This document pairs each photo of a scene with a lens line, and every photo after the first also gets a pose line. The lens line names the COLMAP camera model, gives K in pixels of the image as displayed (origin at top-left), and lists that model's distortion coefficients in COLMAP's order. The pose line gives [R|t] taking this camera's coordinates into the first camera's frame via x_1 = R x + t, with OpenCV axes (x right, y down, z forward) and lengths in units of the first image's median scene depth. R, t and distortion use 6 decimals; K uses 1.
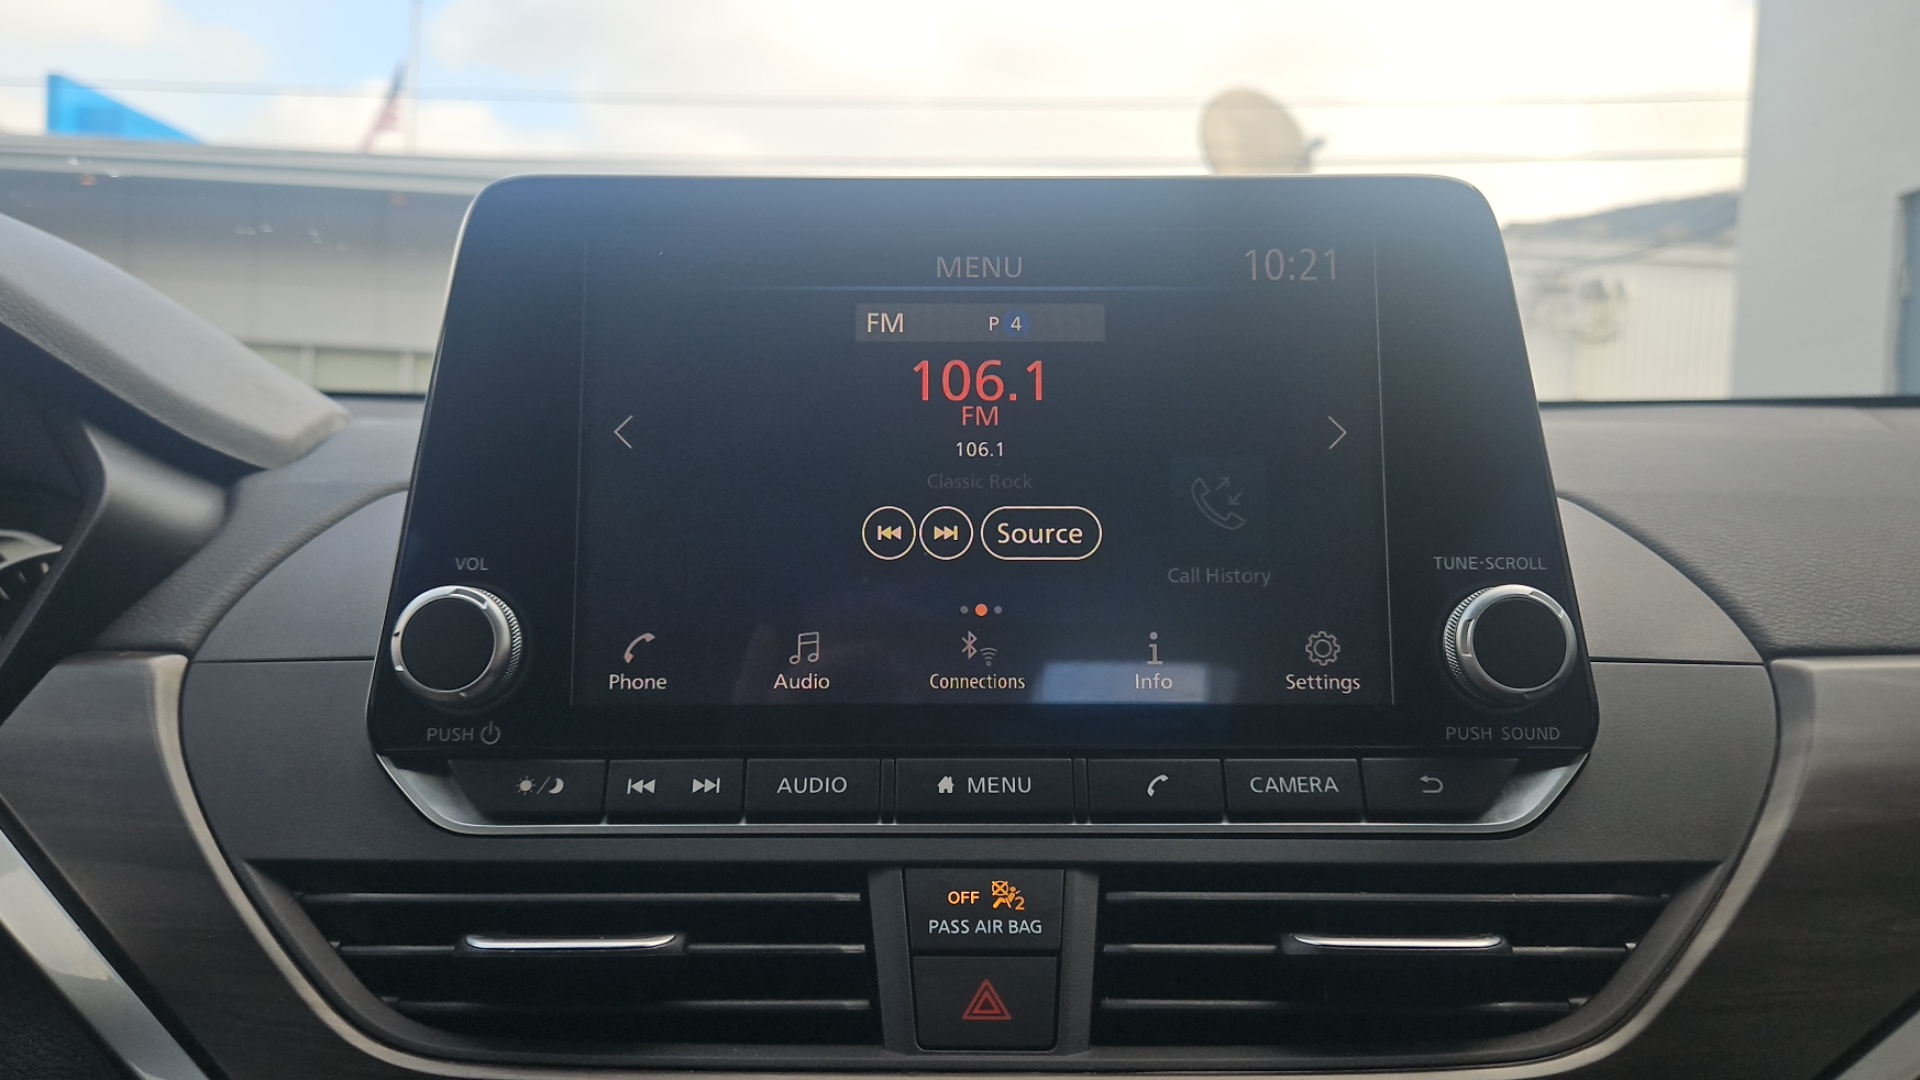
lens RADIAL K [[1422.8, 0, 945.4], [0, 1422.8, 543.4], [0, 0, 1]] dist [0.039297, -0.036930]
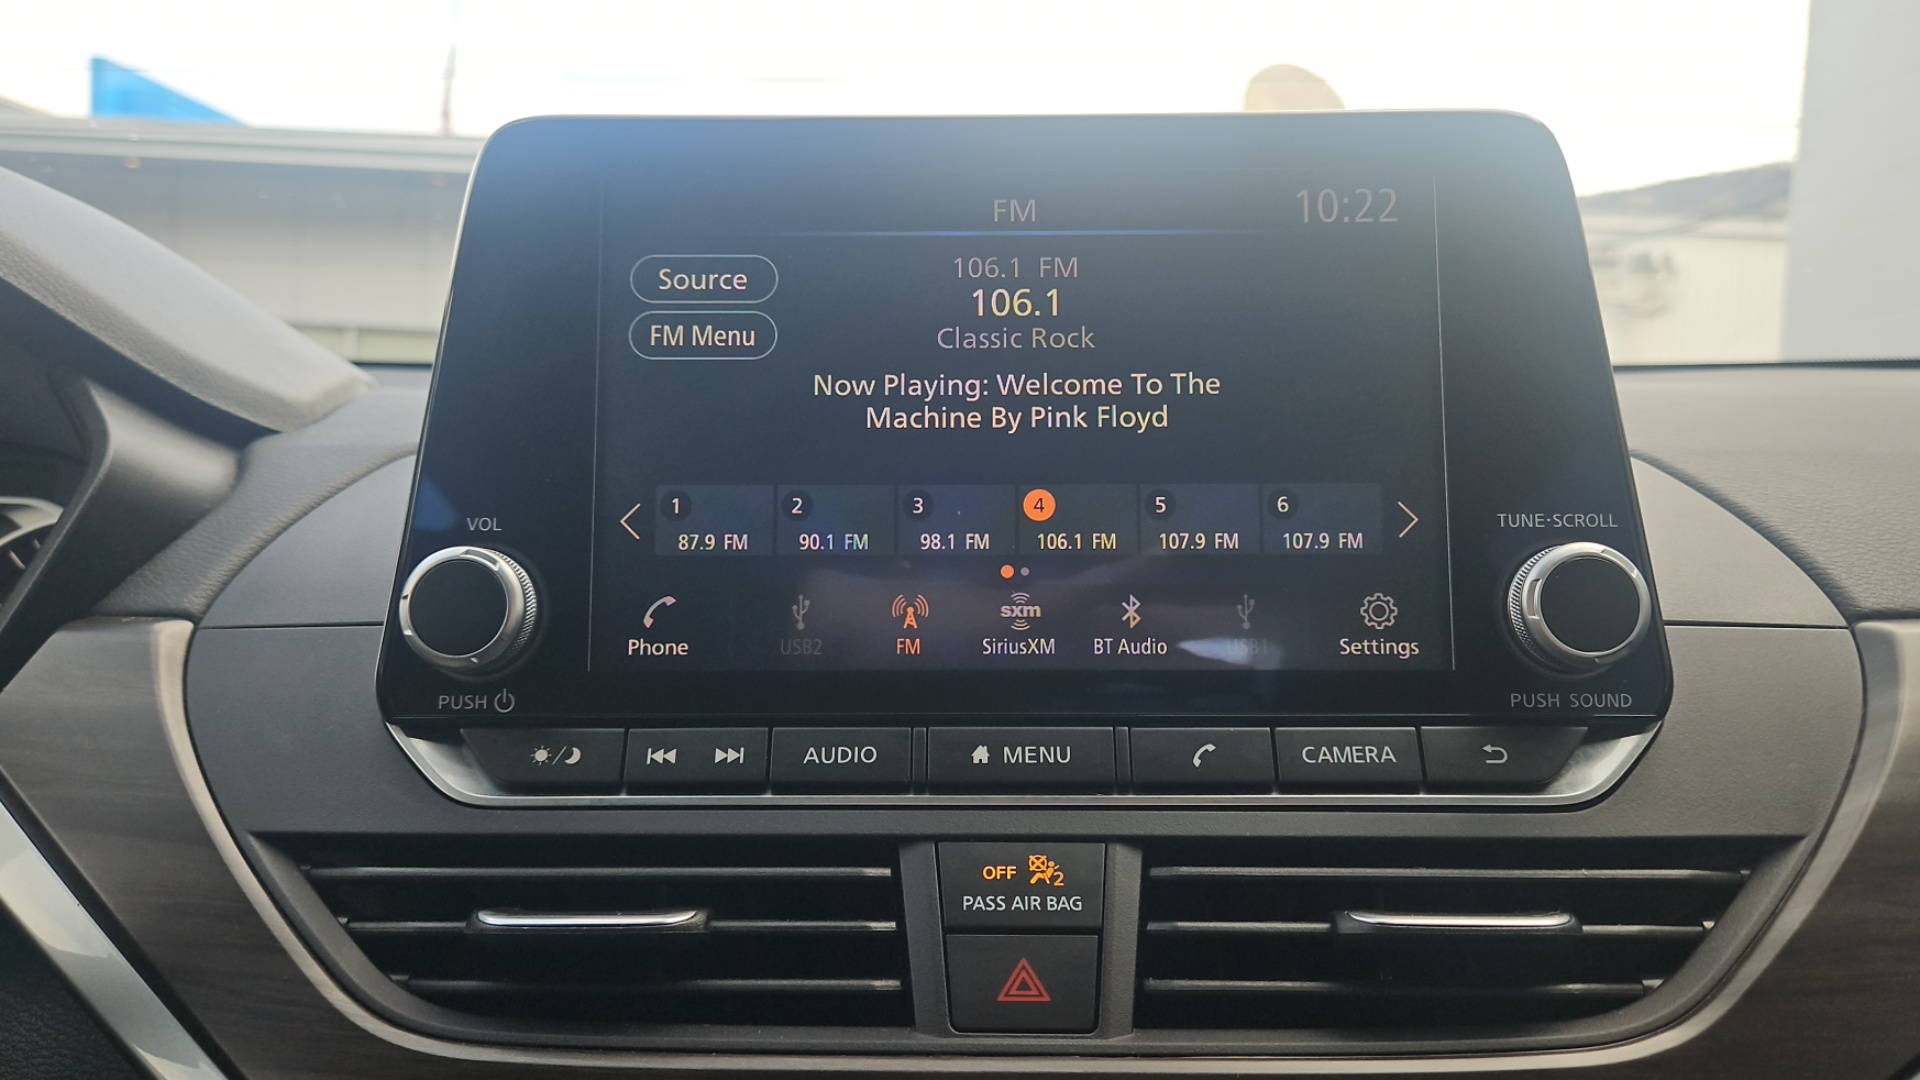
lens RADIAL K [[1422.8, 0, 962.1], [0, 1422.8, 541.6], [0, 0, 1]] dist [0.039297, -0.036930]
pose [[0.999848, -0.002682, -0.017252, 0.004596], [0.002908, 0.999910, 0.013086, 0.014702], [0.017216, -0.013134, 0.999766, 0.050820]]
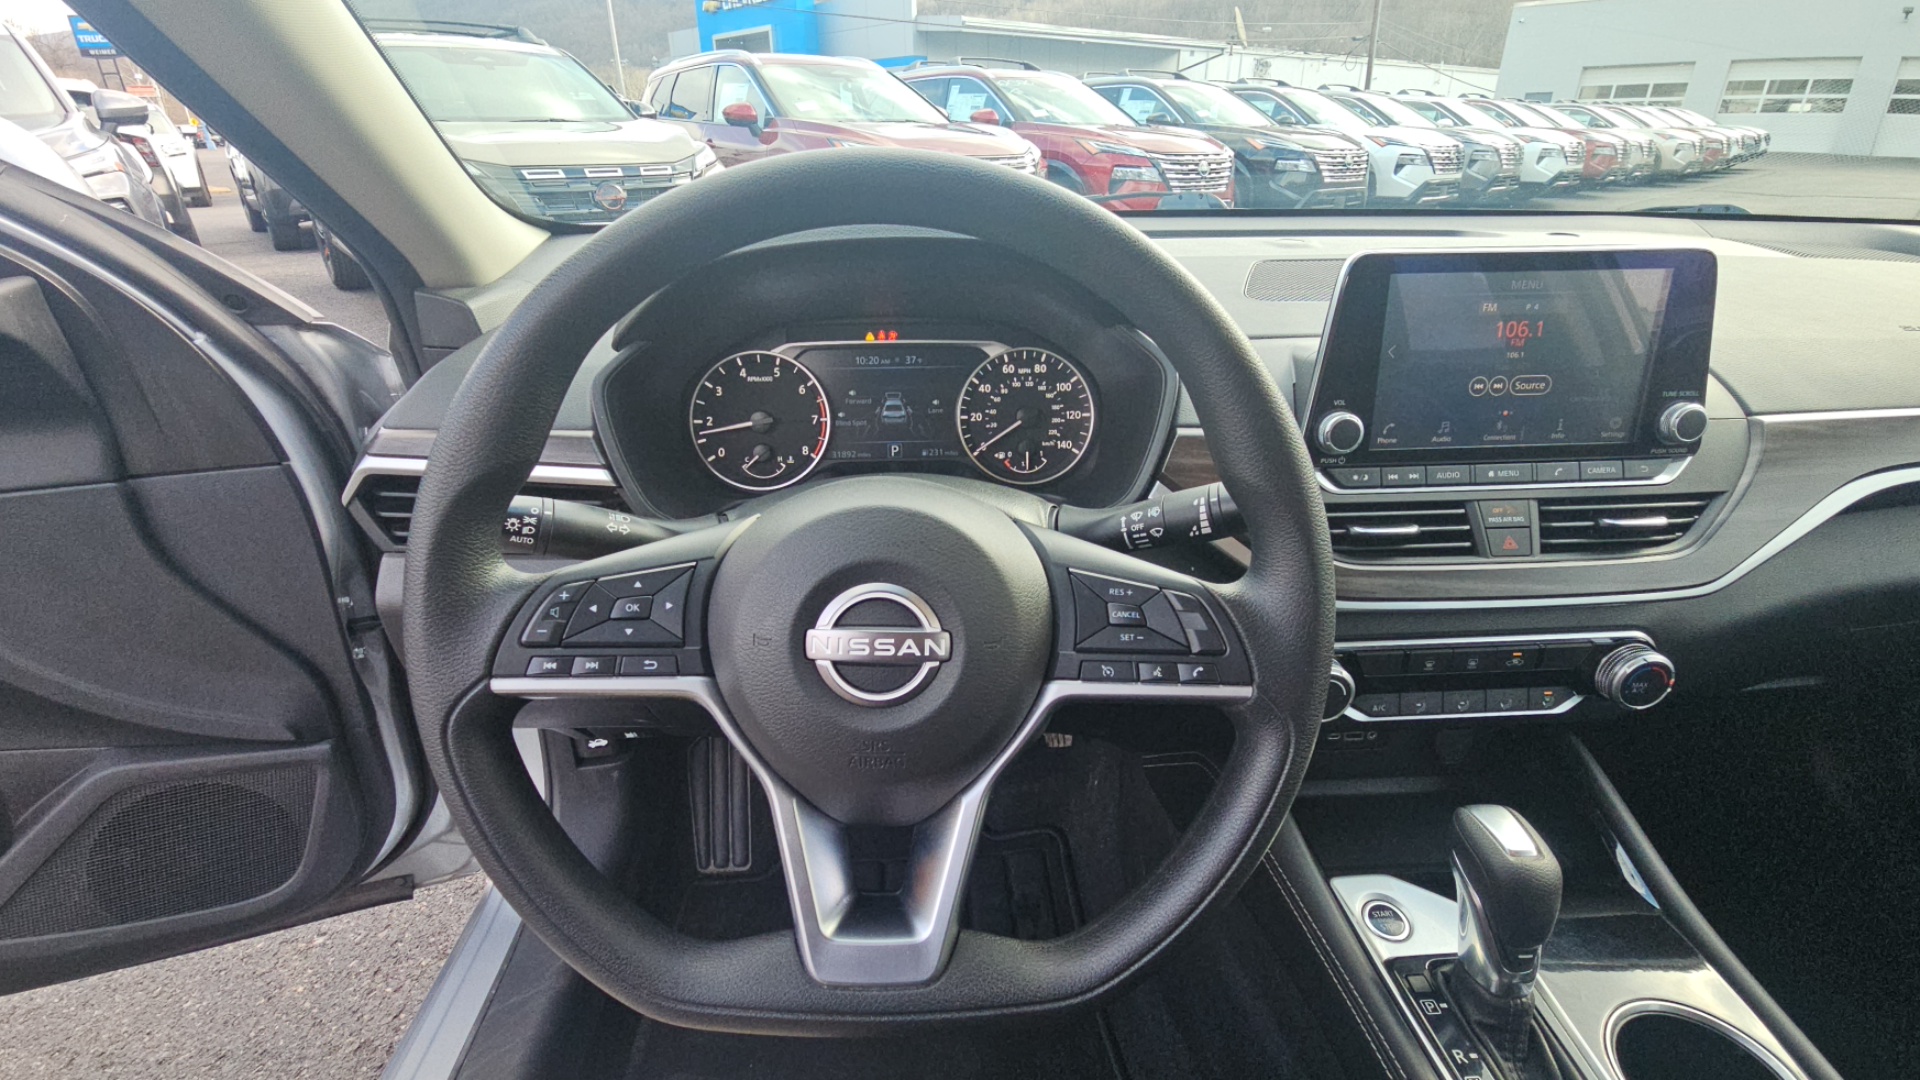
lens RADIAL K [[855.1, 0, 954.5], [0, 855.1, 538.0], [0, 0, 1]] dist [0.009473, -0.006916]
pose [[0.998706, -0.028092, 0.042394, -1.209913], [0.007997, 0.909968, 0.414602, -0.466873], [-0.050224, -0.413726, 0.909015, -0.650687]]
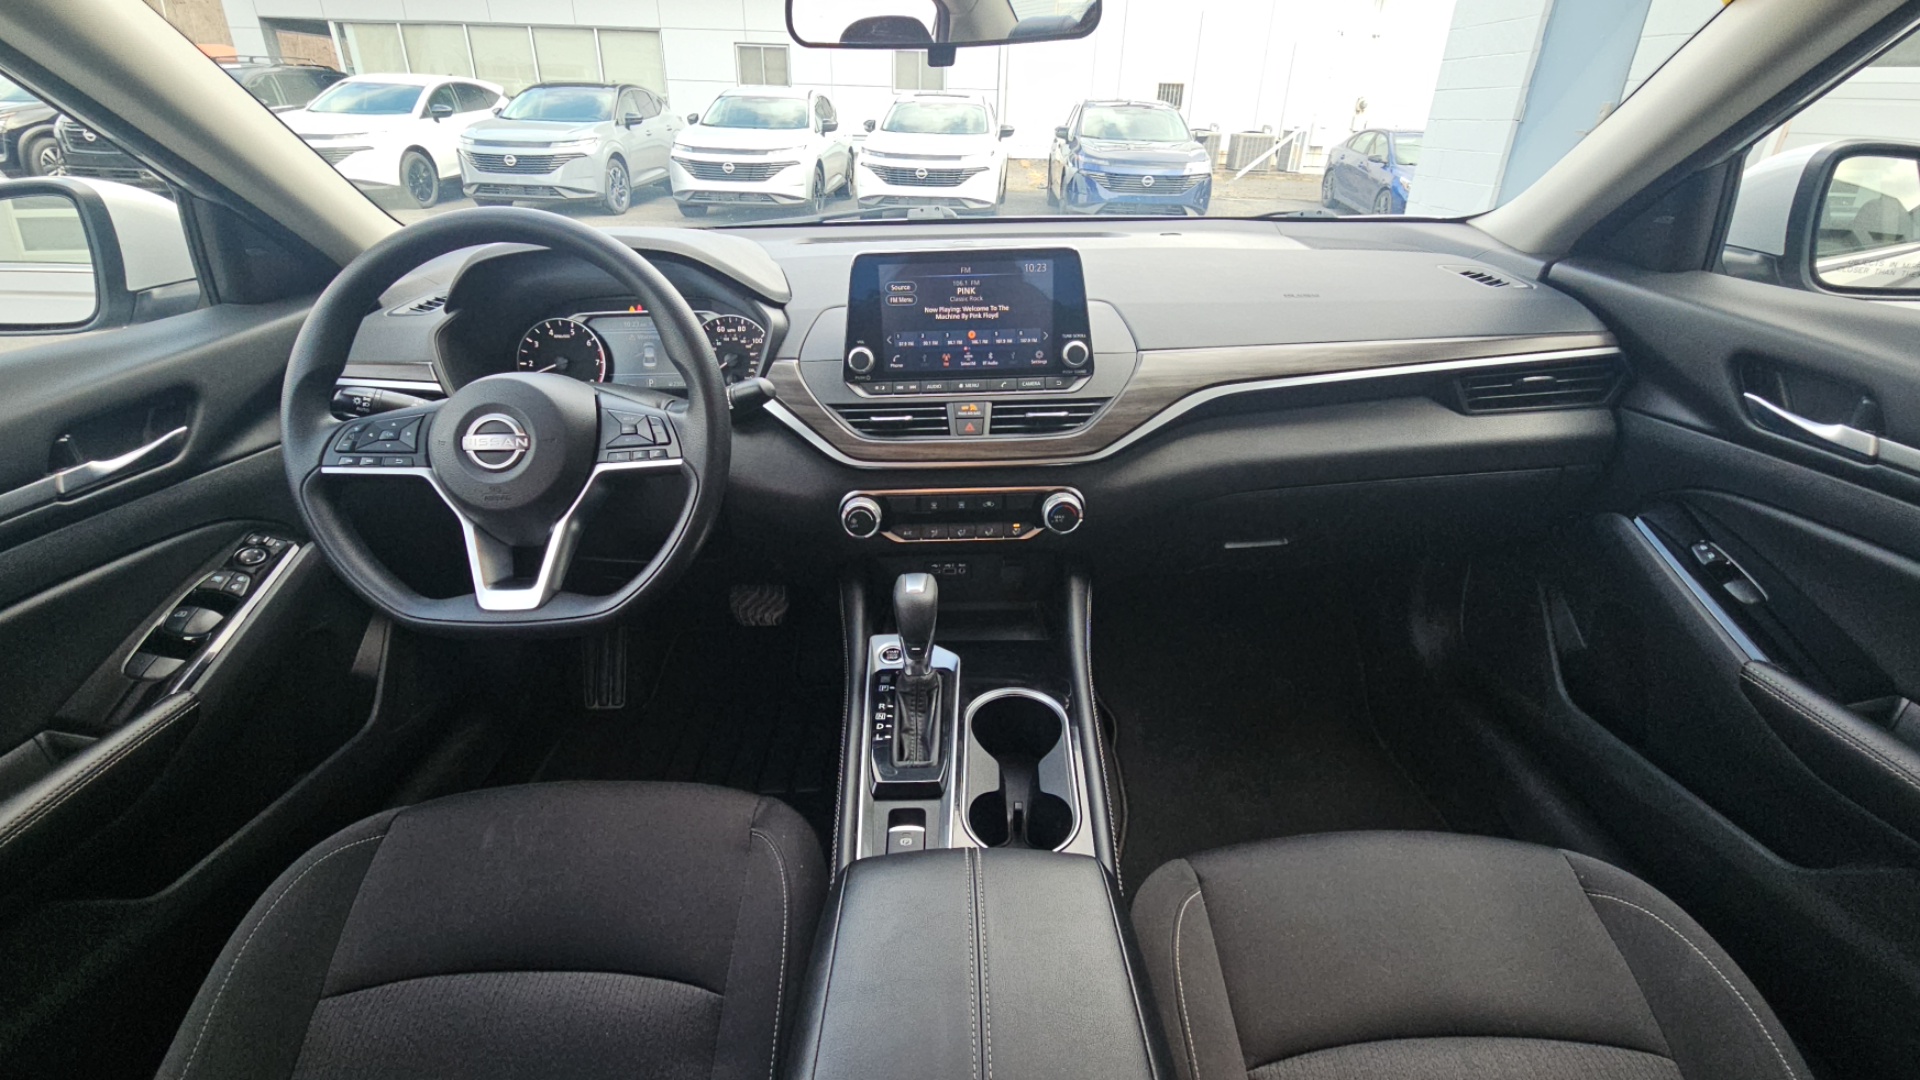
lens RADIAL K [[855.1, 0, 965.5], [0, 855.1, 522.0], [0, 0, 1]] dist [0.009473, -0.006916]
pose [[0.999588, -0.024371, -0.015180, 0.048253], [0.028422, 0.914808, 0.402887, -0.590604], [0.004068, -0.403153, 0.915124, -1.900900]]
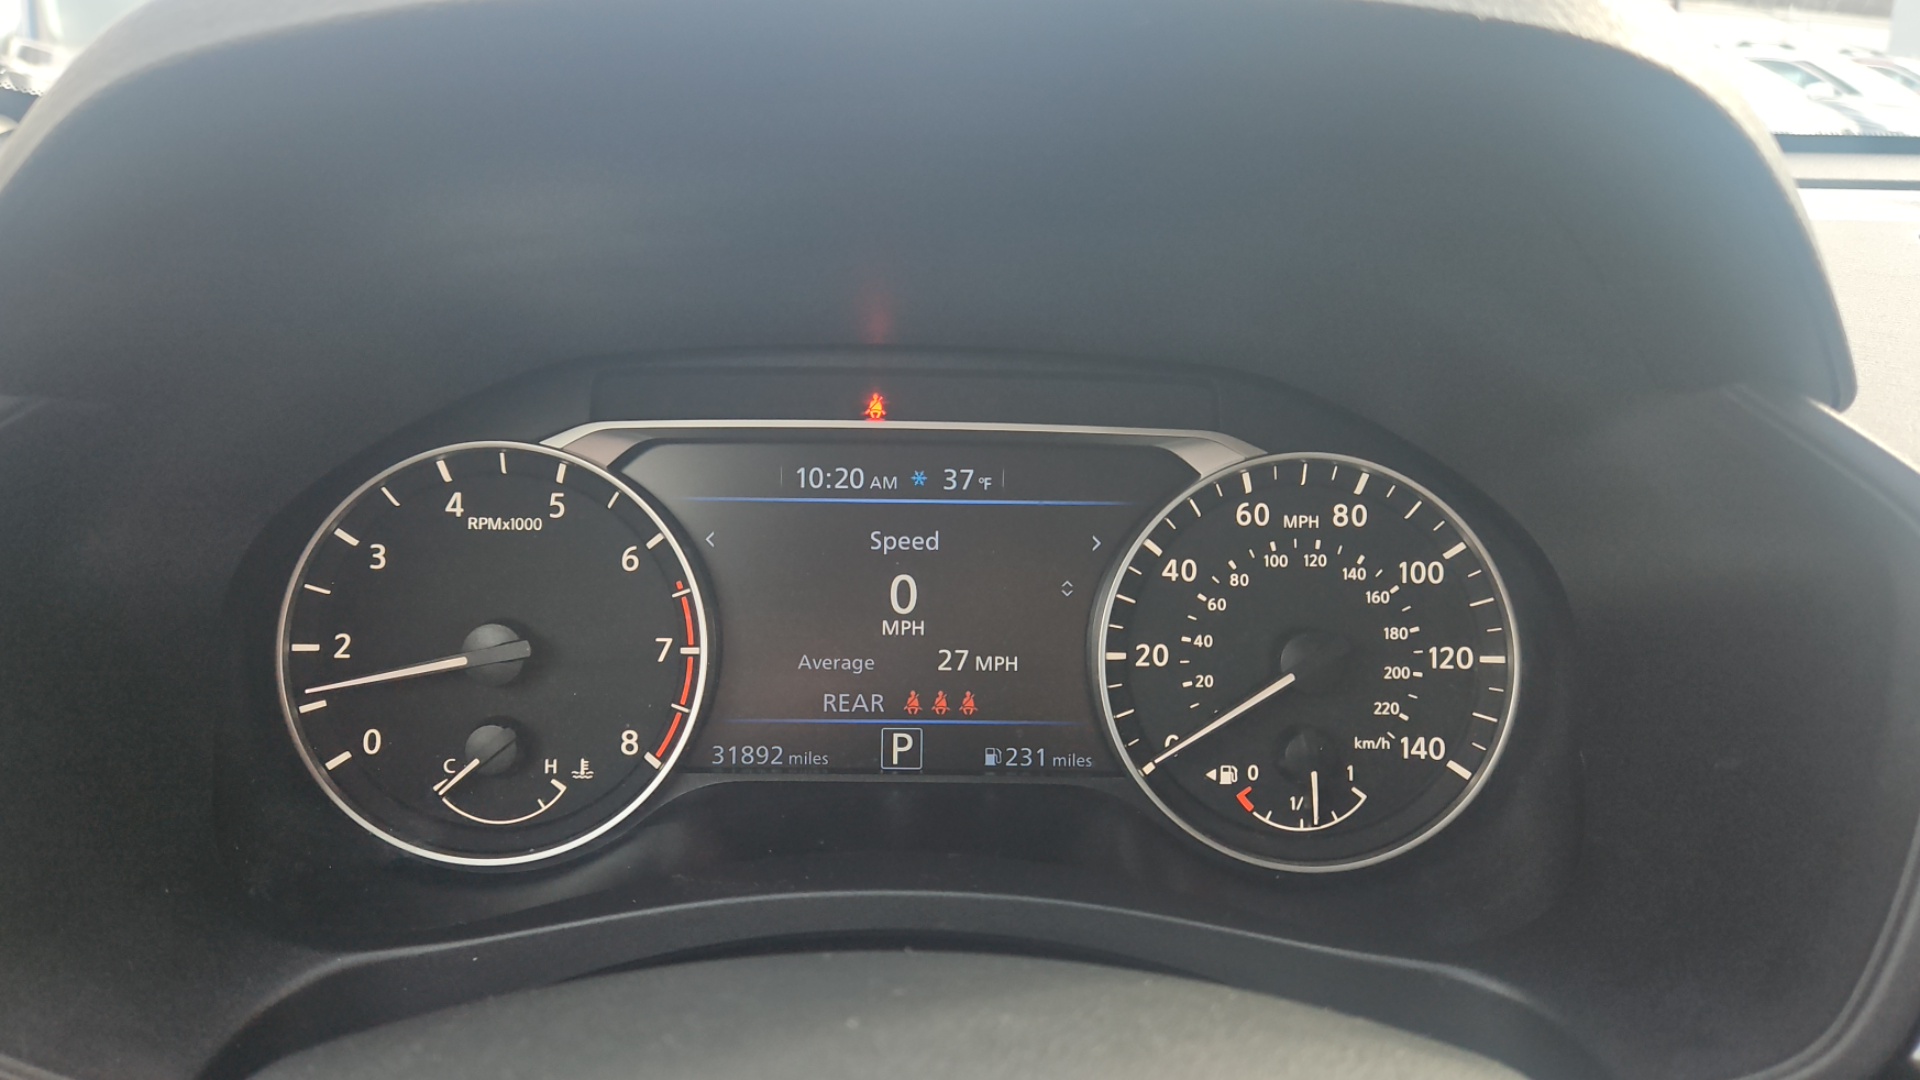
lens RADIAL K [[1422.8, 0, 958.2], [0, 1422.8, 553.9], [0, 0, 1]] dist [0.039297, -0.036930]
pose [[0.999849, 0.006793, 0.015979, -1.236919], [-0.011154, 0.956589, 0.291228, -0.266739], [-0.013307, -0.291362, 0.956520, 0.361549]]
